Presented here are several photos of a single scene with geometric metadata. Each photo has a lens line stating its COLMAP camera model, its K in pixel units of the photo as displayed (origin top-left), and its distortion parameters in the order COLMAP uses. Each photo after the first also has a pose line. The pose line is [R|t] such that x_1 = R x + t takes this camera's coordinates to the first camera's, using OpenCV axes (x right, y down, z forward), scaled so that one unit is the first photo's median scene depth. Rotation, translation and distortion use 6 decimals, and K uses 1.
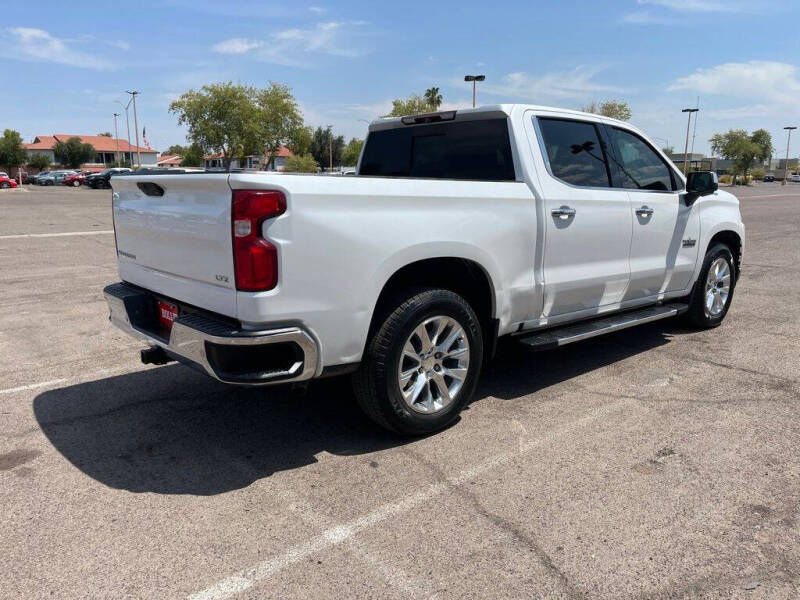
lens RADIAL K [[632.8, 0, 402.5], [0, 632.8, 287.1], [0, 0, 1]] dist [0.074731, -0.122626]
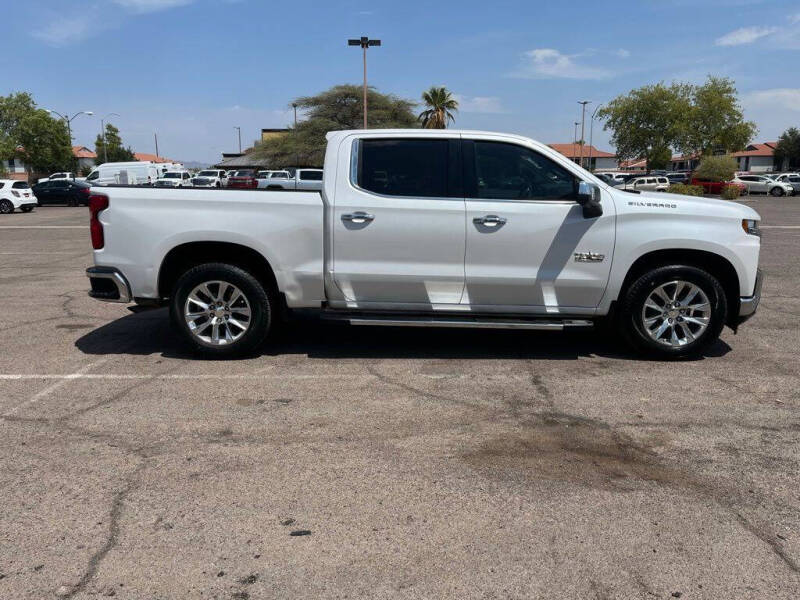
lens RADIAL K [[631.9, 0, 394.4], [0, 631.9, 296.6], [0, 0, 1]] dist [0.081492, -0.126871]
pose [[0.712882, 0.121771, -0.690631, 1.019296], [-0.114557, 0.991801, 0.056626, -0.036498], [0.691864, 0.038749, 0.720987, 0.149346]]
